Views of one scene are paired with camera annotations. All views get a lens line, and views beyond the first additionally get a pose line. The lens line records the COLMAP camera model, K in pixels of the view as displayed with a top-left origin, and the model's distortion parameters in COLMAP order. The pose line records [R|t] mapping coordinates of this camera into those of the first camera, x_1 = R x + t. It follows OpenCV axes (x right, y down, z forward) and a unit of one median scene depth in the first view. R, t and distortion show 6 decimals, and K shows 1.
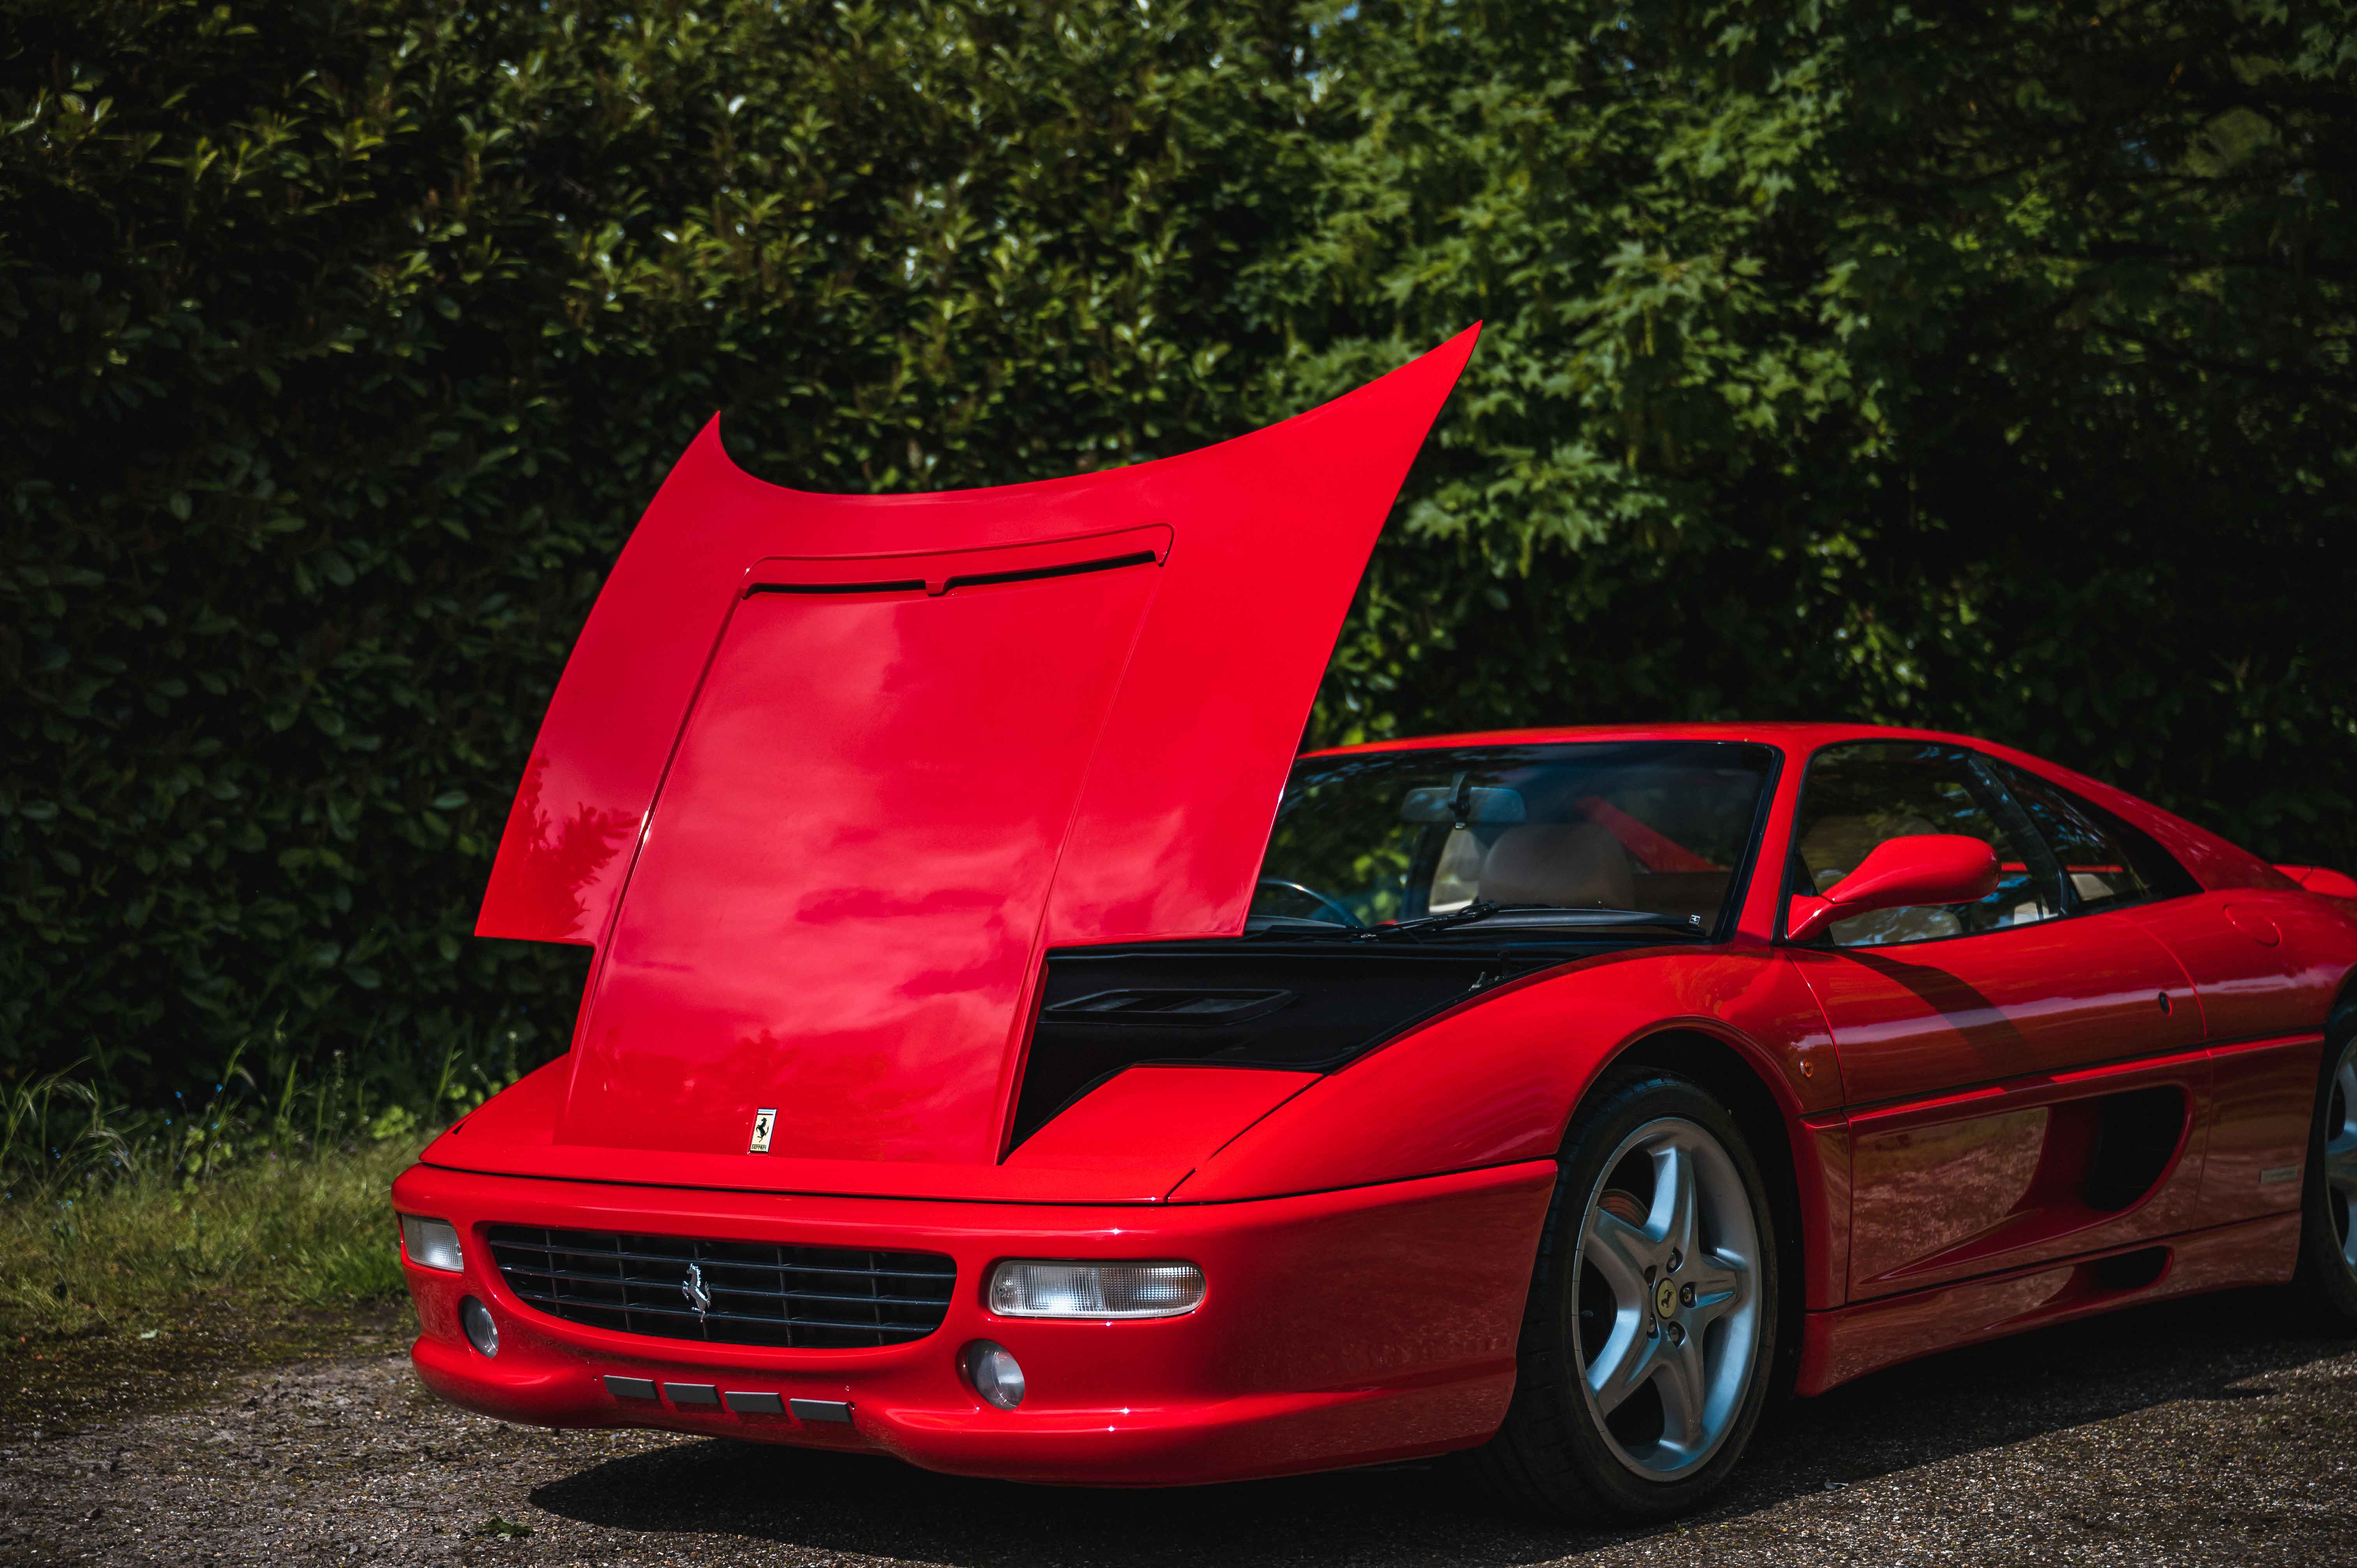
lens RADIAL K [[3650.6, 0, 1179.2], [0, 3650.6, 795.5], [0, 0, 1]] dist [0.011259, 0.000000]
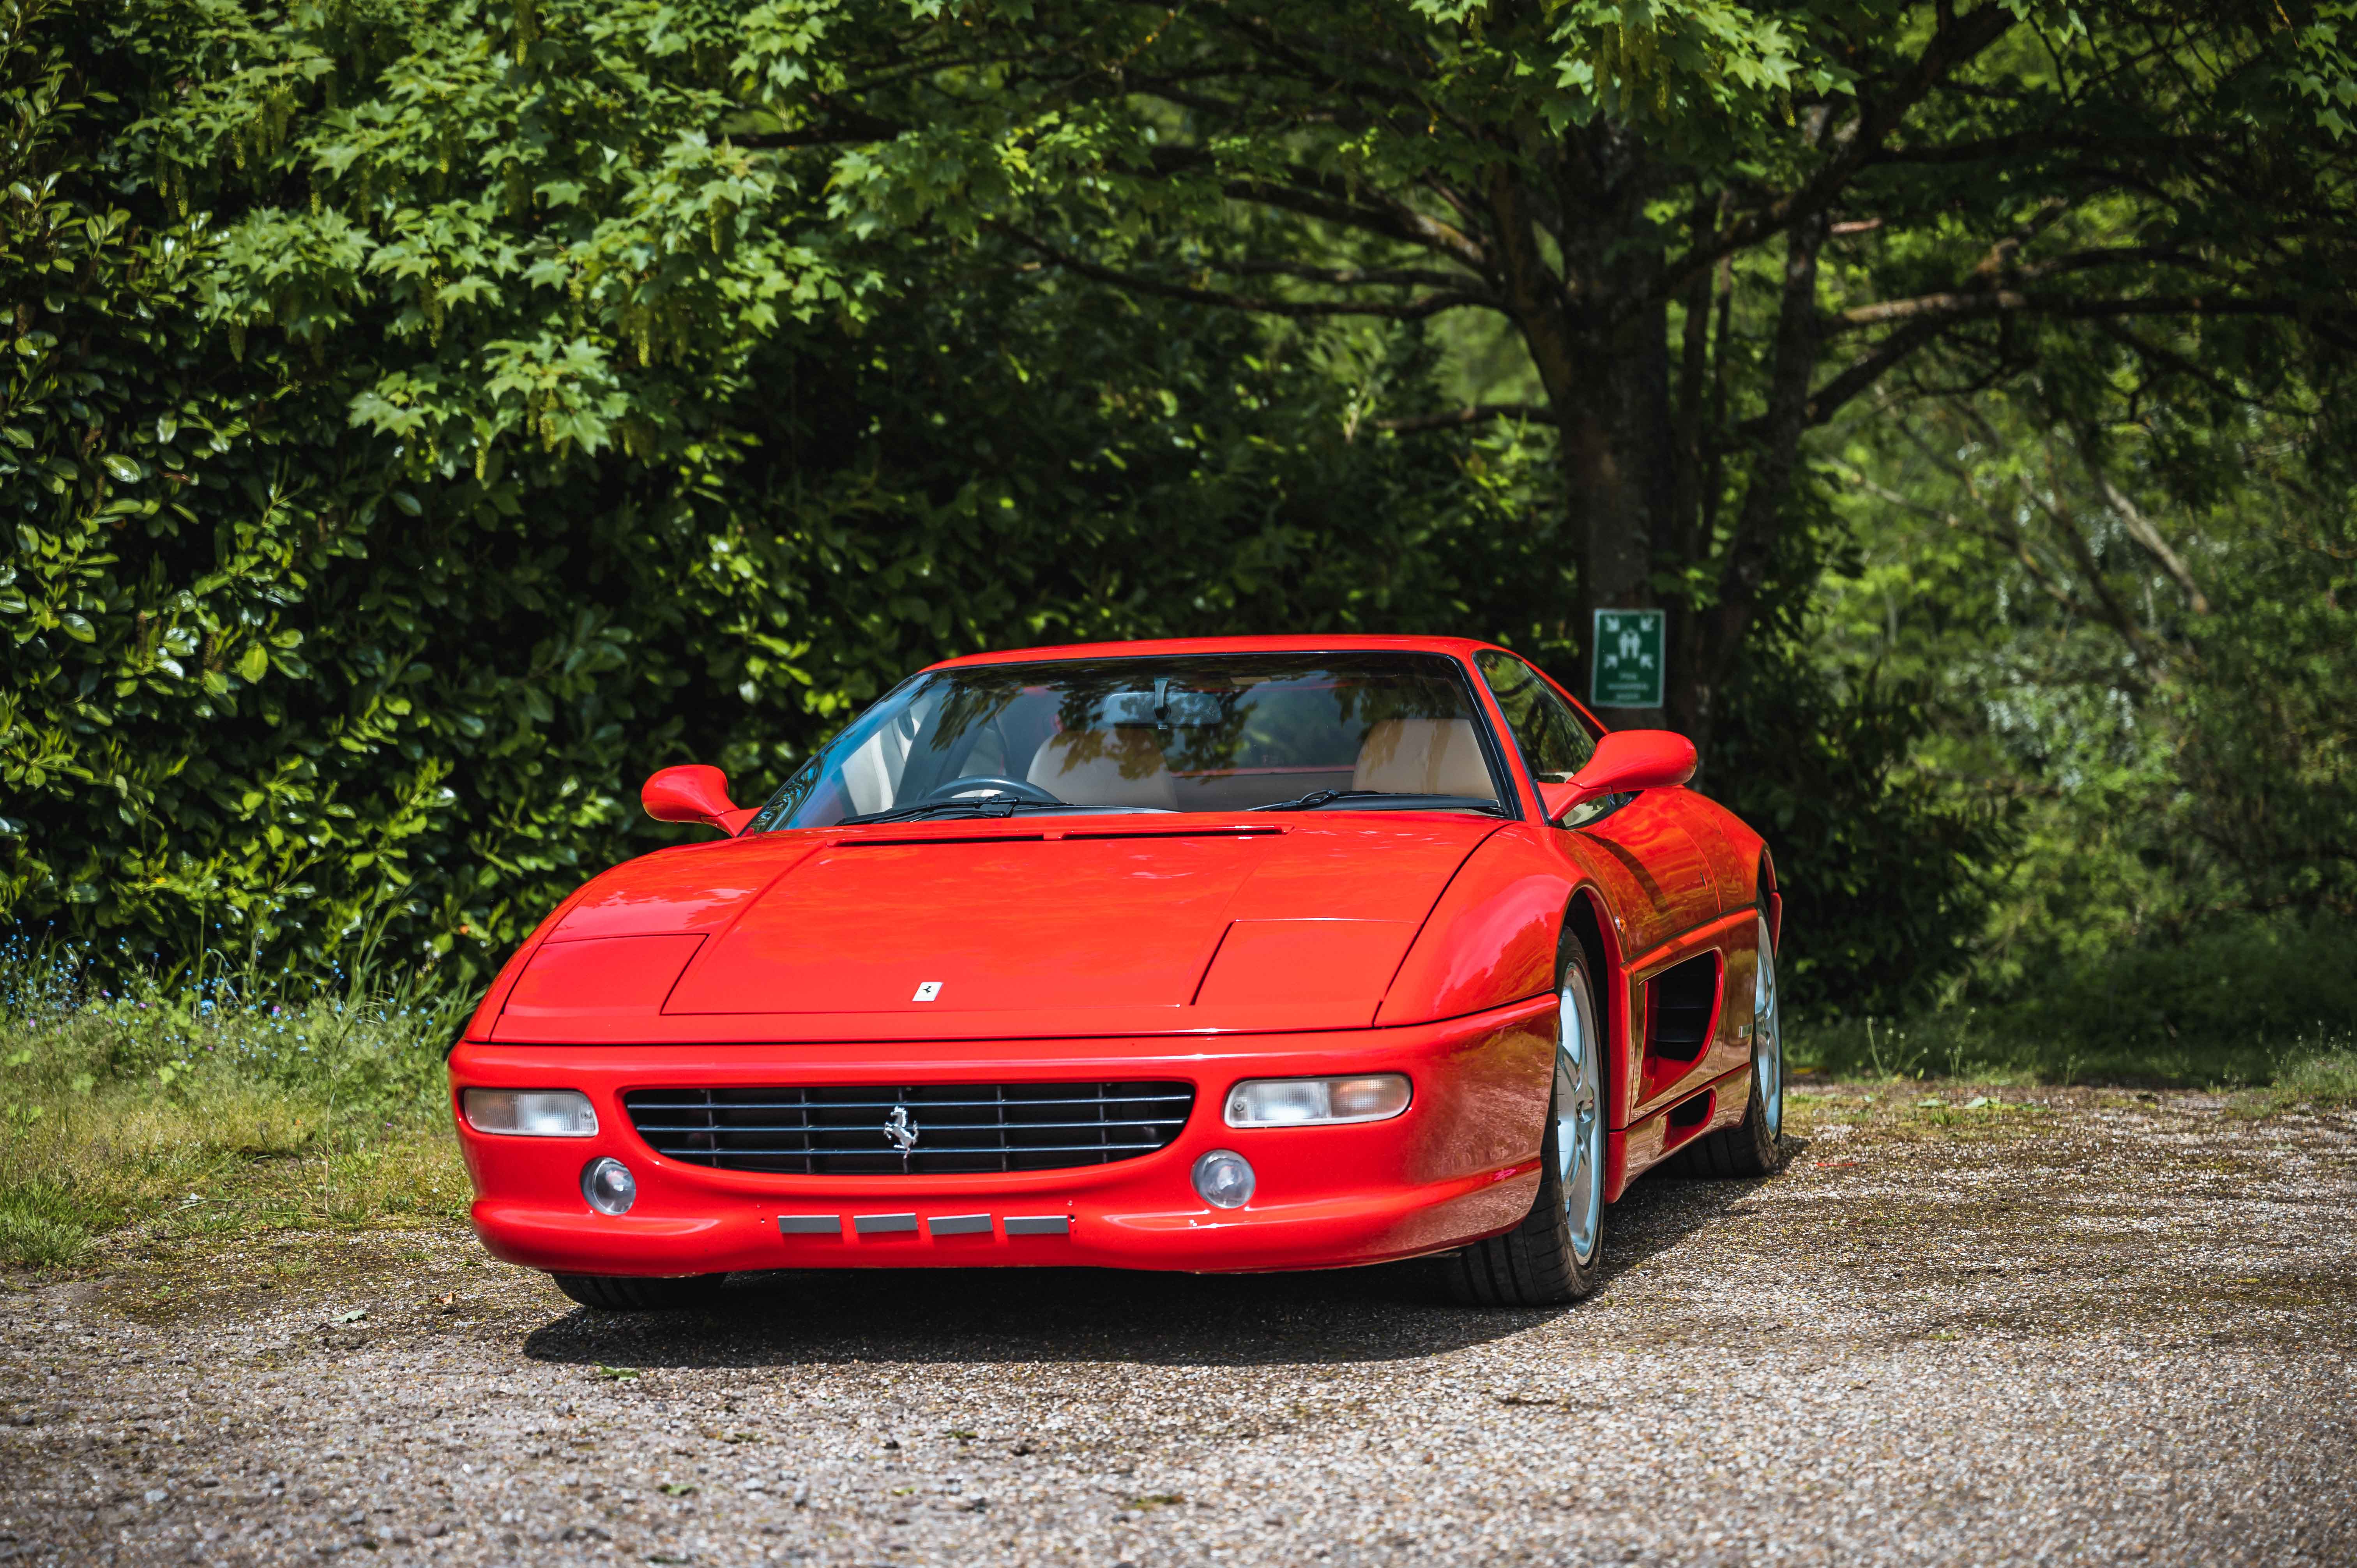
lens RADIAL K [[4911.5, 0, 1178.4], [0, 4911.5, 783.5], [0, 0, 1]] dist [-0.200039, 0.000000]
pose [[0.888823, -0.006981, 0.458198, -0.316600], [0.003678, 0.999960, 0.008100, 0.006586], [-0.458237, -0.005514, 0.888813, -0.165901]]
